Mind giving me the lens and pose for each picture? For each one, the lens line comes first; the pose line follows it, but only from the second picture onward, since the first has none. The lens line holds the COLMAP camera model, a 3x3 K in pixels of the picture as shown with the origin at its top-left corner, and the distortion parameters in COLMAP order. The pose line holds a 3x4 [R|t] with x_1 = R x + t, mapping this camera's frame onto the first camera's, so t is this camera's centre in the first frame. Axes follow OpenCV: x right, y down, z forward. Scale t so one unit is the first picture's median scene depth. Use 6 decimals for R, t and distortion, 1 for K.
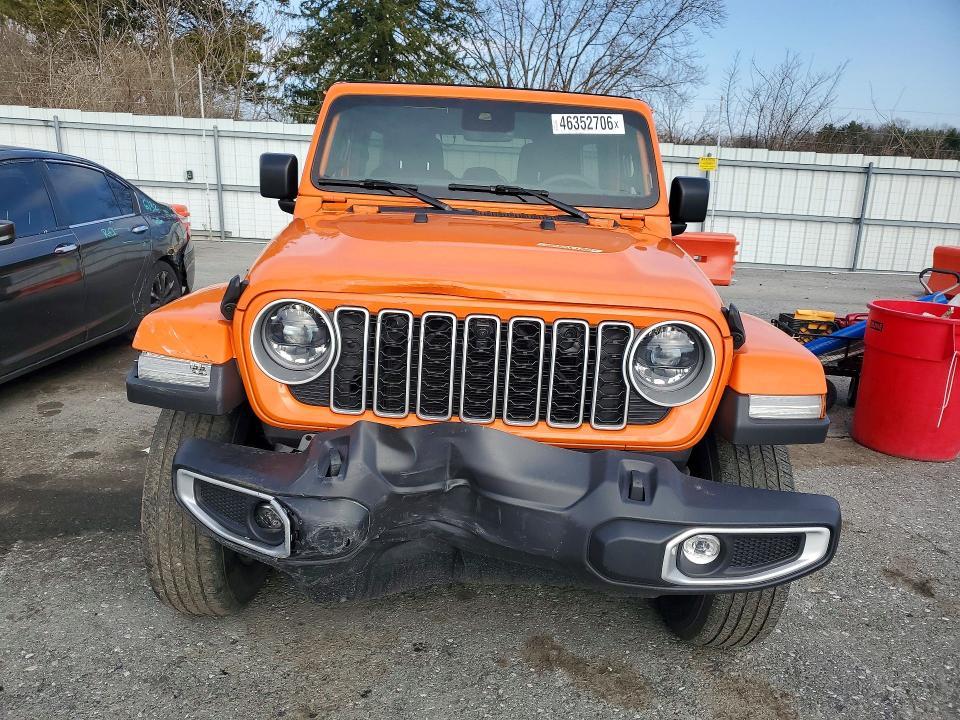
lens RADIAL K [[779.8, 0, 479.3], [0, 779.8, 356.3], [0, 0, 1]] dist [0.014370, 0.004364]
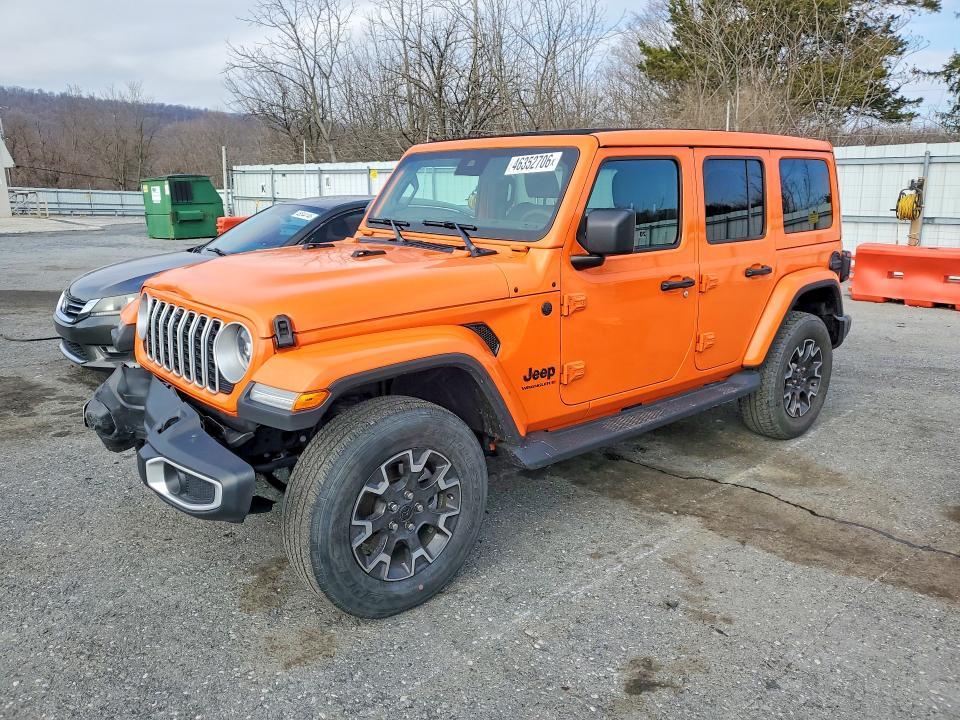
lens RADIAL K [[779.8, 0, 477.9], [0, 779.8, 358.7], [0, 0, 1]] dist [0.014370, 0.004364]
pose [[0.655928, 0.118147, -0.745520, 0.962153], [-0.145187, 0.988979, 0.028991, -0.050327], [0.740729, 0.089224, 0.665853, 0.250302]]
